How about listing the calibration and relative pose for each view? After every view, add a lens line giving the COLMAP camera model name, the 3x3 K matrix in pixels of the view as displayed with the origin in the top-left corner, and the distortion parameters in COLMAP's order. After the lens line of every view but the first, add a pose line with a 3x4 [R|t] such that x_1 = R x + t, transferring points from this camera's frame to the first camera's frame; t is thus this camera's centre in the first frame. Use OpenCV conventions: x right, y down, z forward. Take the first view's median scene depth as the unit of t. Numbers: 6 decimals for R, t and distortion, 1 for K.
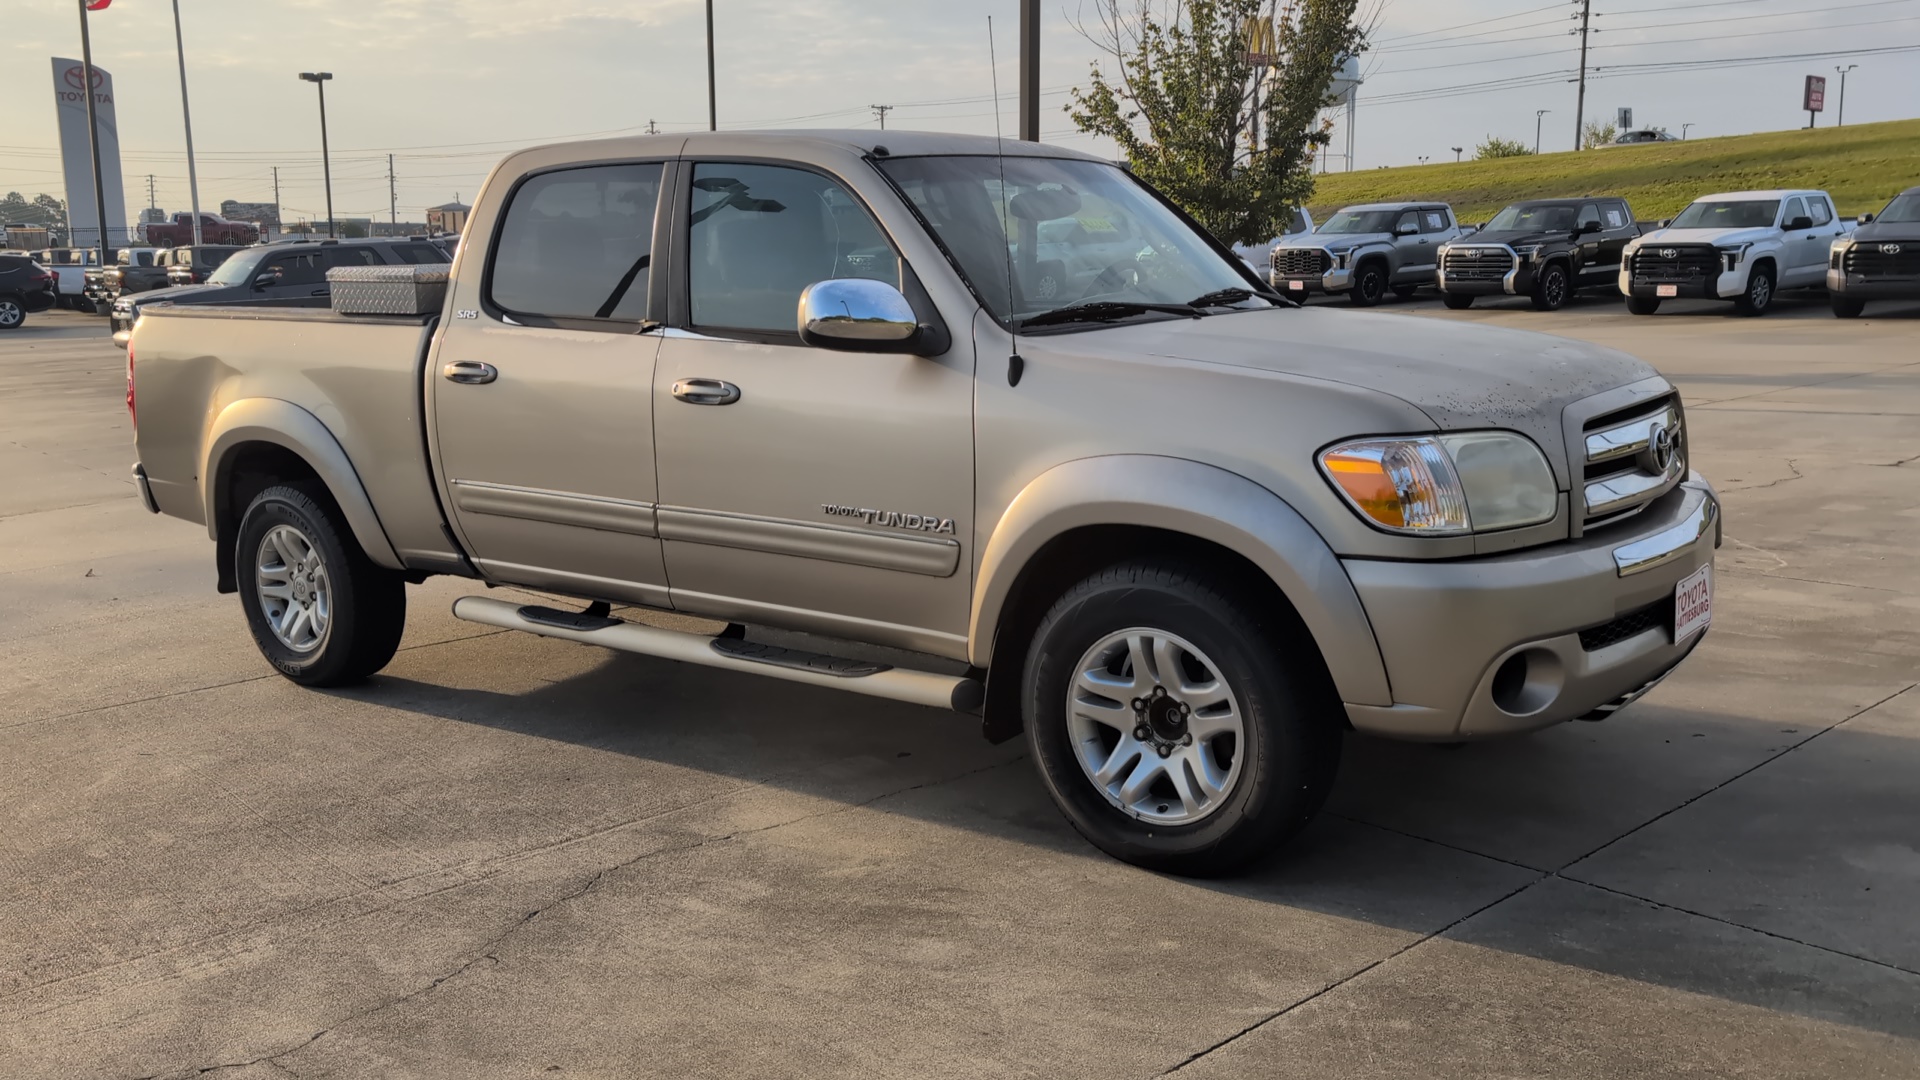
lens RADIAL K [[1620.2, 0, 963.0], [0, 1620.2, 546.4], [0, 0, 1]] dist [0.012802, -0.014536]
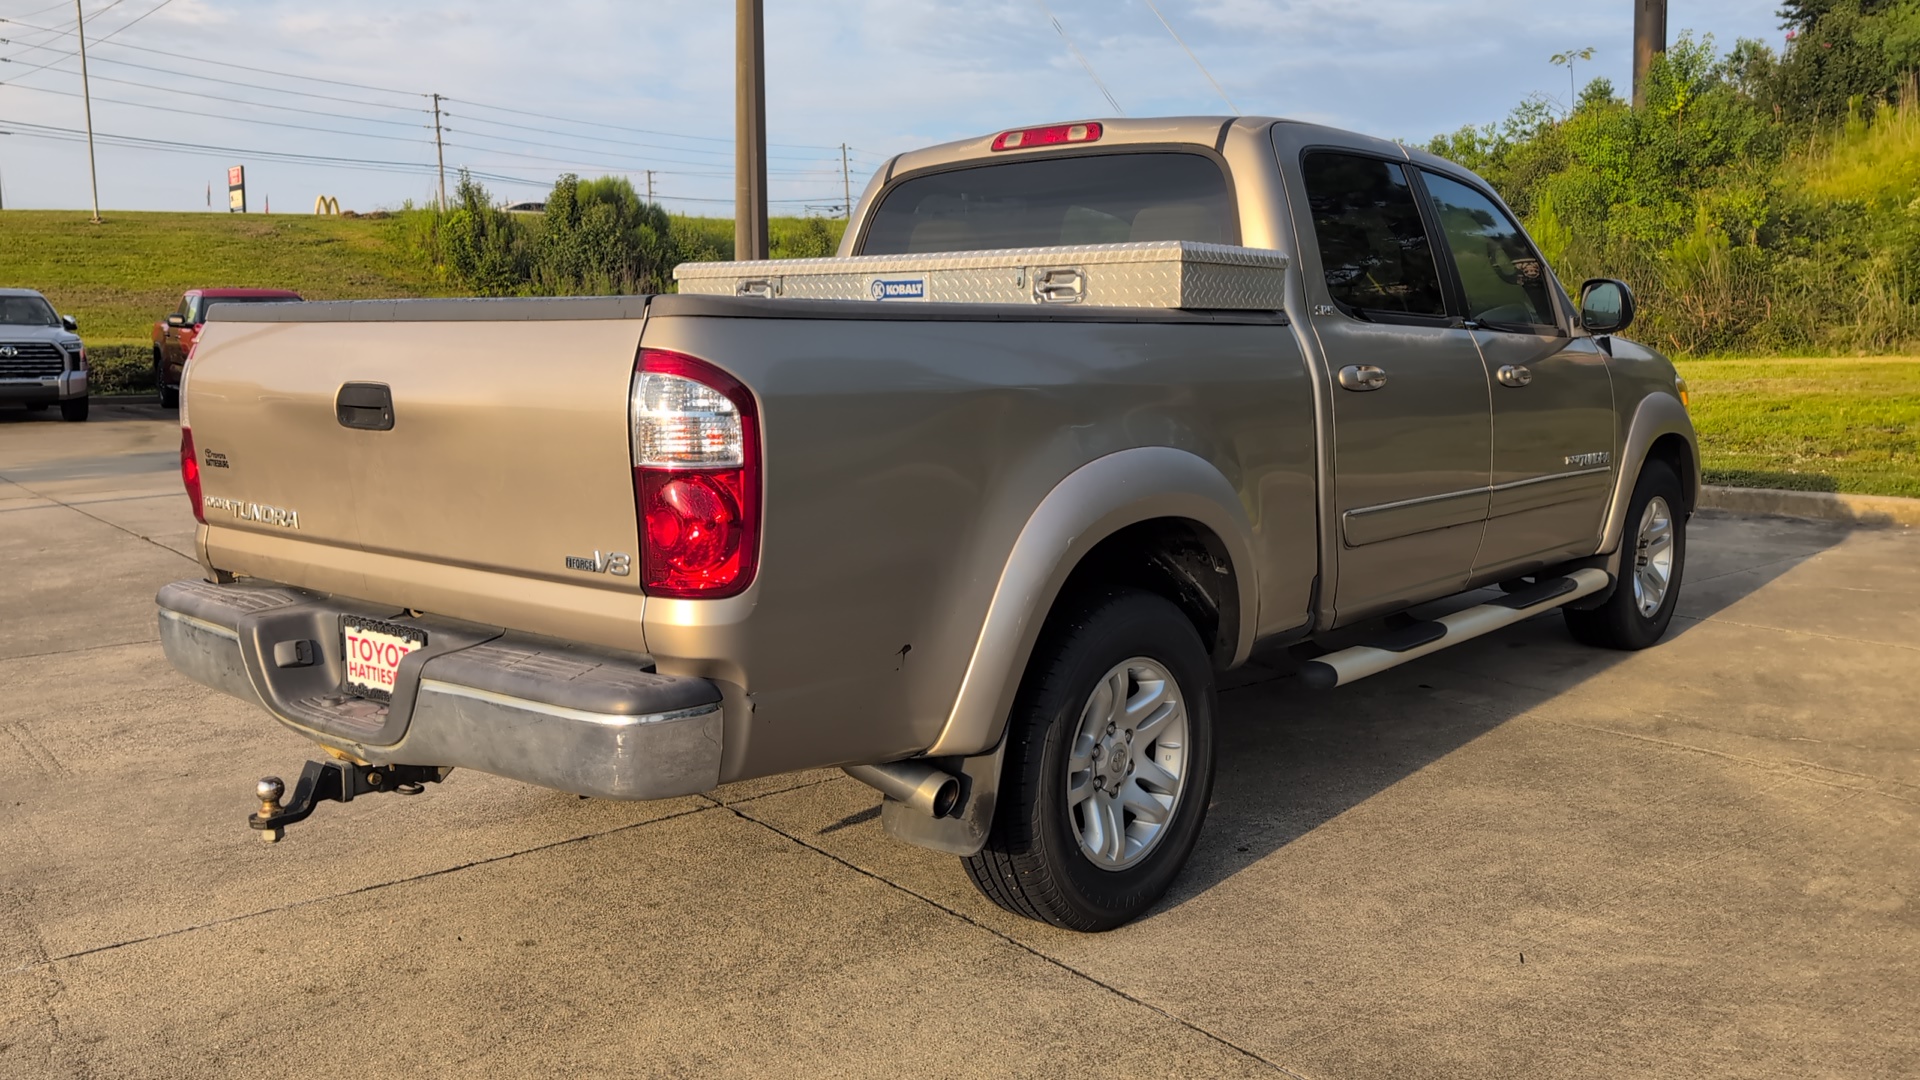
lens RADIAL K [[1620.2, 0, 963.0], [0, 1620.2, 546.4], [0, 0, 1]] dist [0.012802, -0.014536]
pose [[0.116455, -0.128065, 0.984905, -1.055839], [0.232156, 0.967691, 0.098377, -0.133867], [-0.965682, 0.217195, 0.142424, 1.000766]]
